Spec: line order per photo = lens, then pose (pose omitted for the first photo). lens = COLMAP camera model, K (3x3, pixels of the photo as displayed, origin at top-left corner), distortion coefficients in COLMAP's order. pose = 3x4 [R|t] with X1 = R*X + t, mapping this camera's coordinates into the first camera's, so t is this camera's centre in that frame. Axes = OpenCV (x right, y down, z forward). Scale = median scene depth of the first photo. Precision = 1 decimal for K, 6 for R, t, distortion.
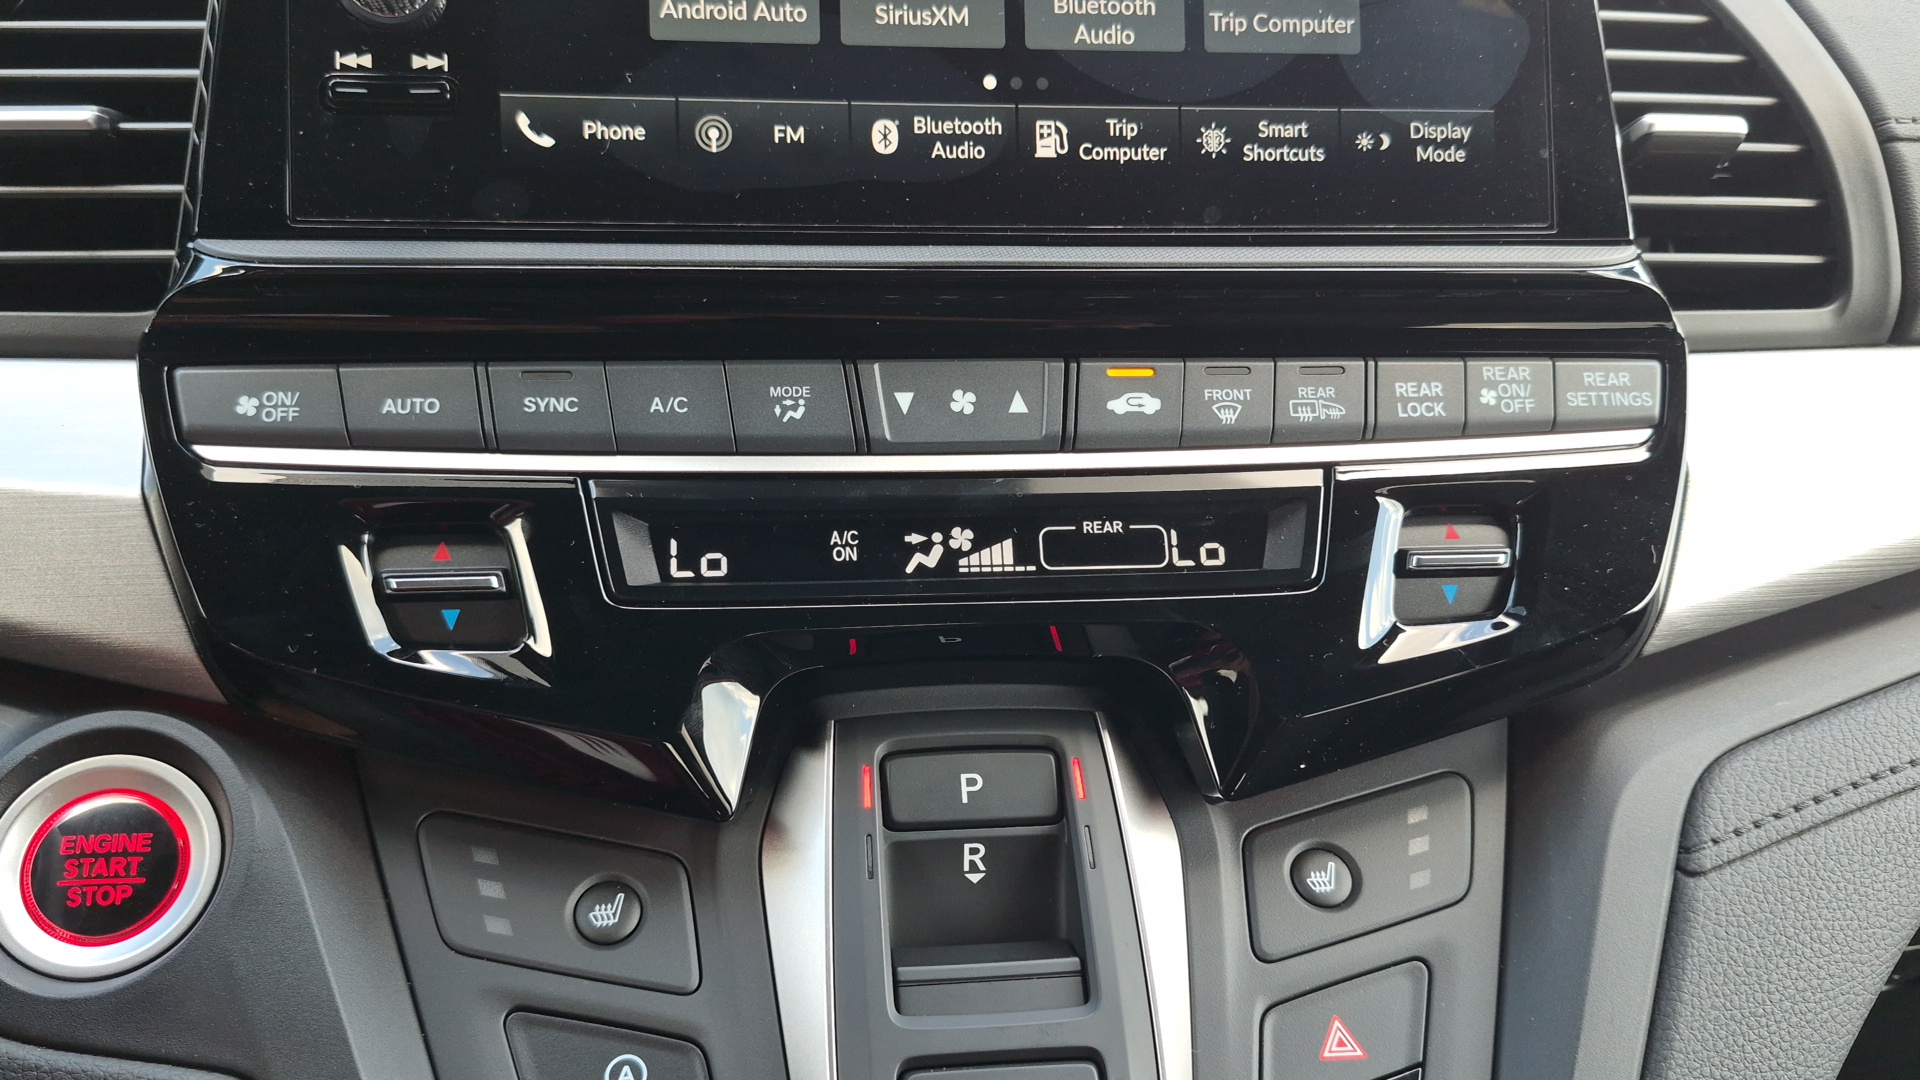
lens RADIAL K [[1695.9, 0, 945.7], [0, 1695.9, 541.8], [0, 0, 1]] dist [0.091657, -0.144486]
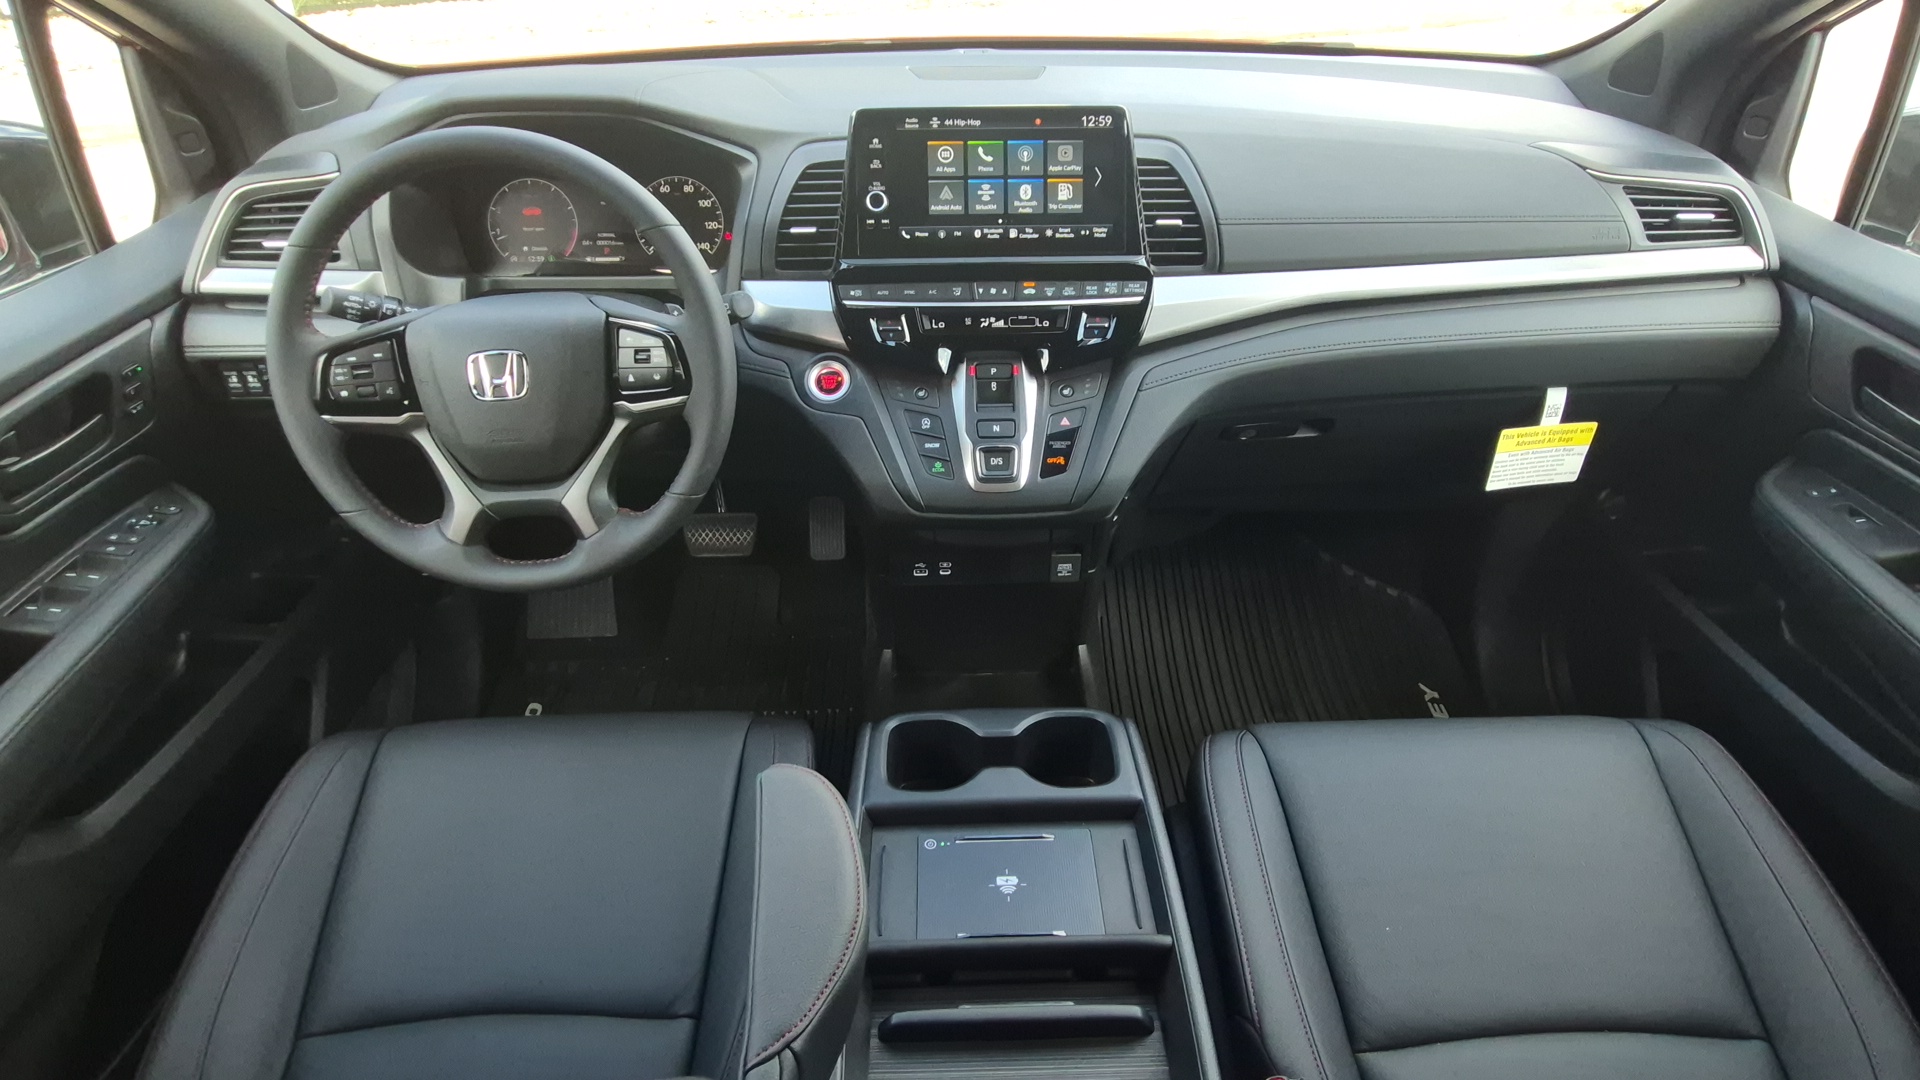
lens RADIAL K [[1032.9, 0, 966.2], [0, 1032.9, 498.0], [0, 0, 1]] dist [-0.016816, 0.002150]
pose [[0.993827, 0.028174, -0.107306, 0.266373], [-0.006197, 0.979805, 0.199859, -0.092515], [0.110769, -0.197960, 0.973931, -1.985297]]
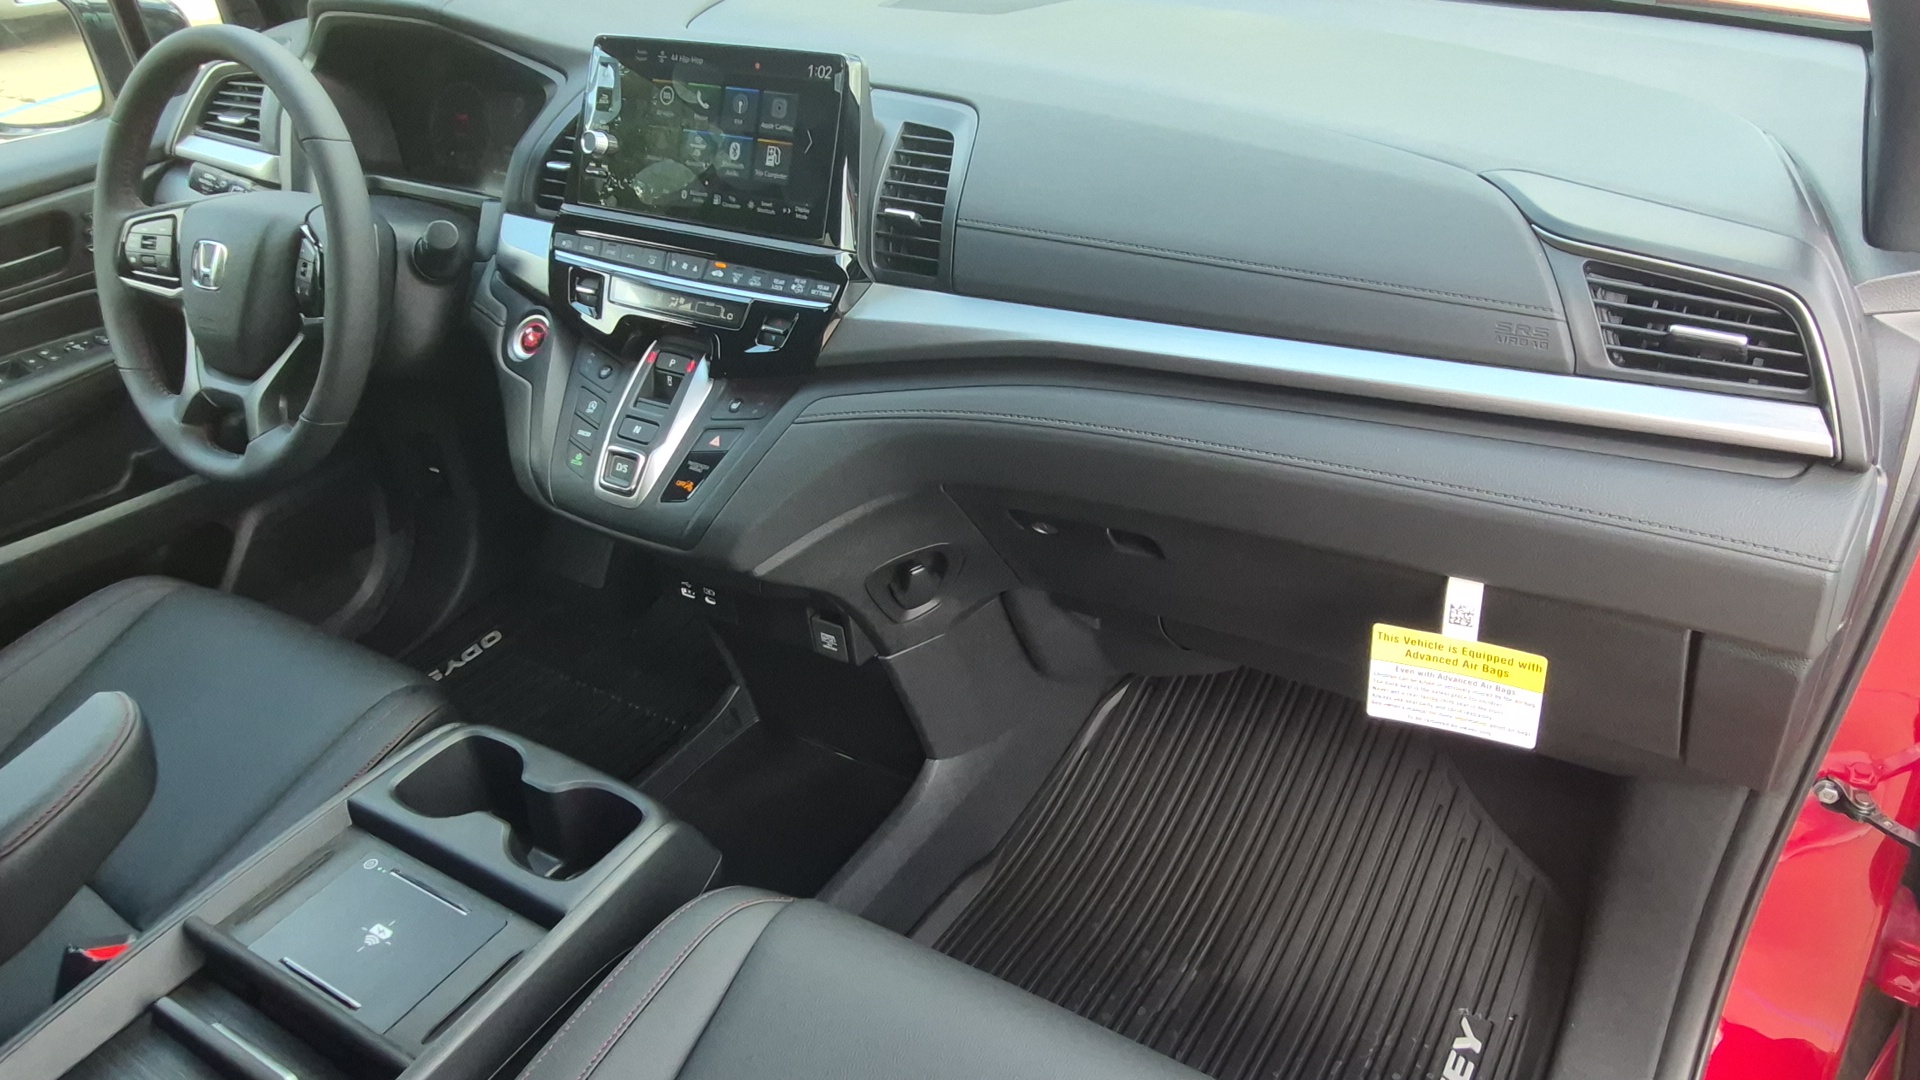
lens RADIAL K [[1351.3, 0, 983.3], [0, 1351.3, 509.1], [0, 0, 1]] dist [-0.011521, -0.004323]
pose [[0.771539, 0.261521, -0.579943, 2.516000], [-0.153660, 0.961215, 0.229029, -0.365414], [0.617345, -0.087590, 0.781801, -1.071351]]
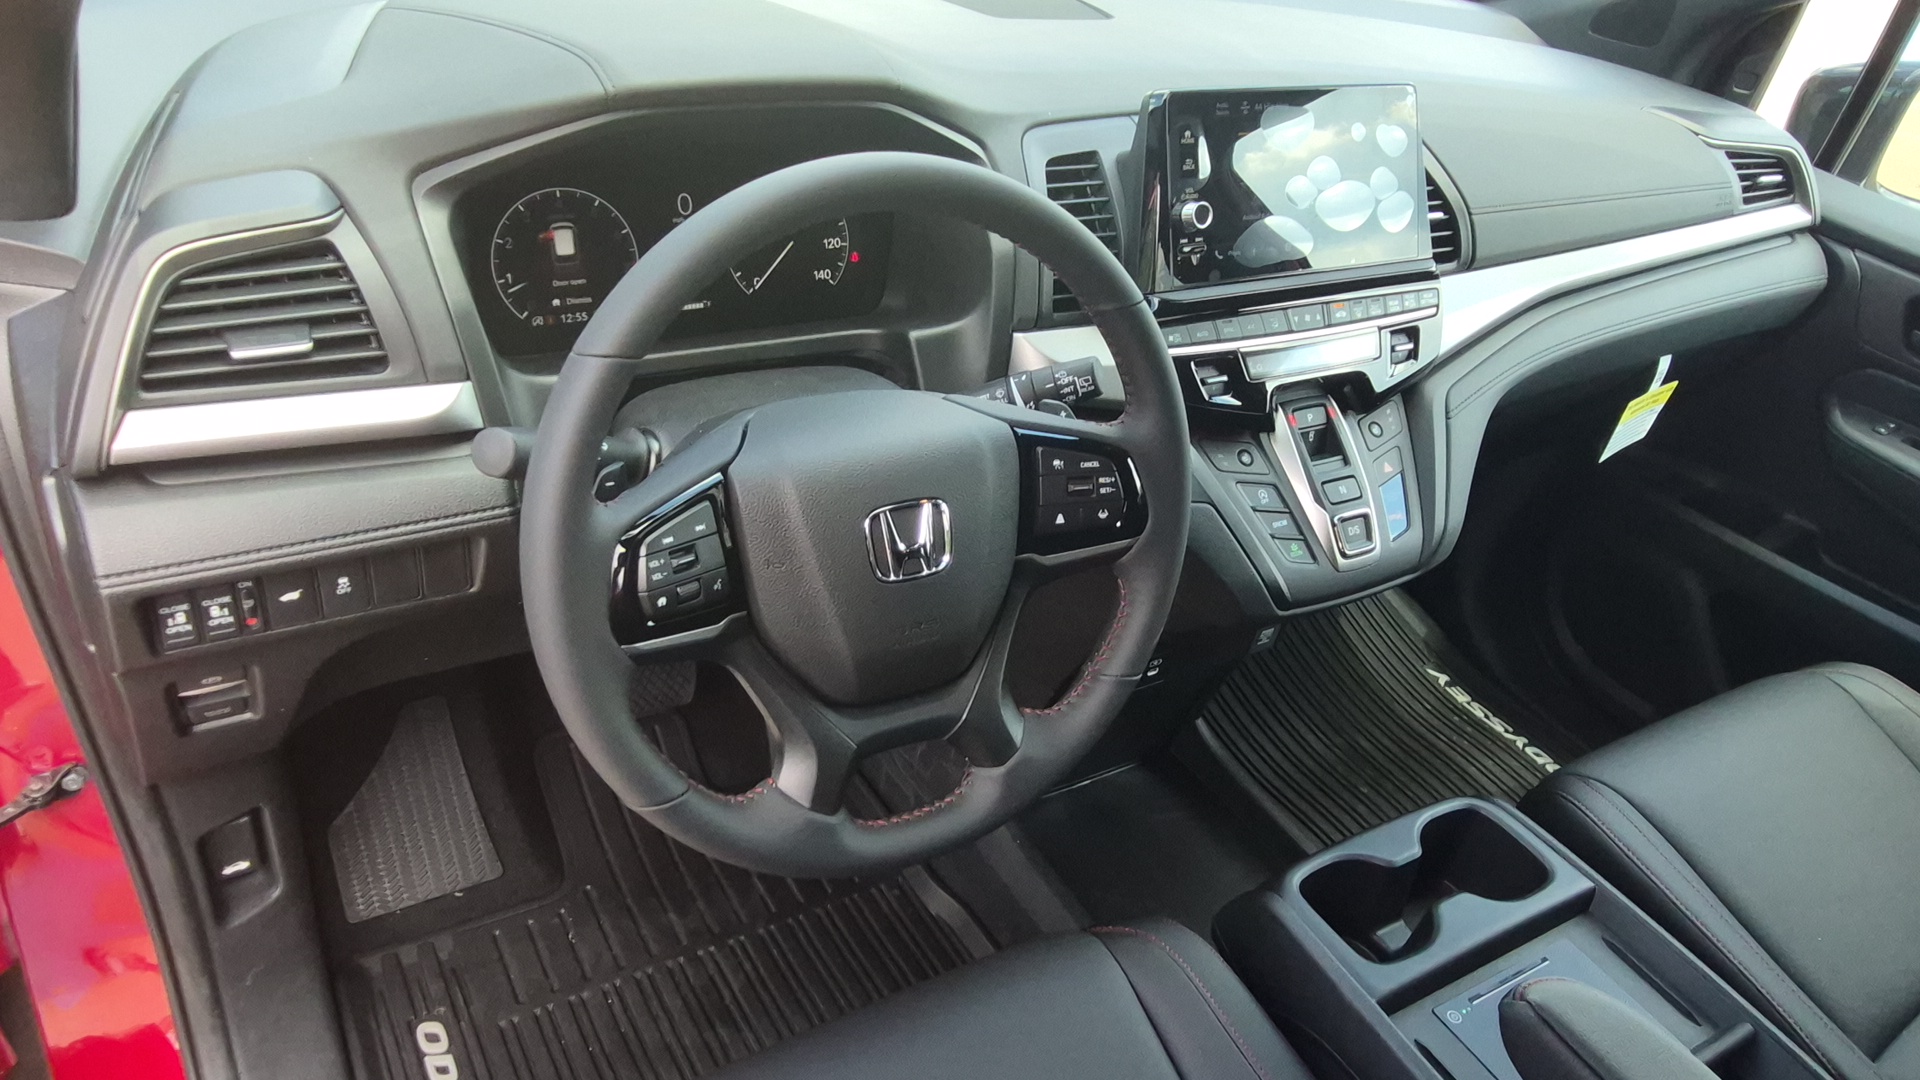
lens RADIAL K [[1351.3, 0, 959.5], [0, 1351.3, 503.9], [0, 0, 1]] dist [-0.011521, -0.004323]
pose [[0.912068, -0.132780, 0.387944, -1.945604], [0.037742, 0.969286, 0.243022, -0.446833], [-0.408297, -0.207011, 0.889067, -1.470368]]
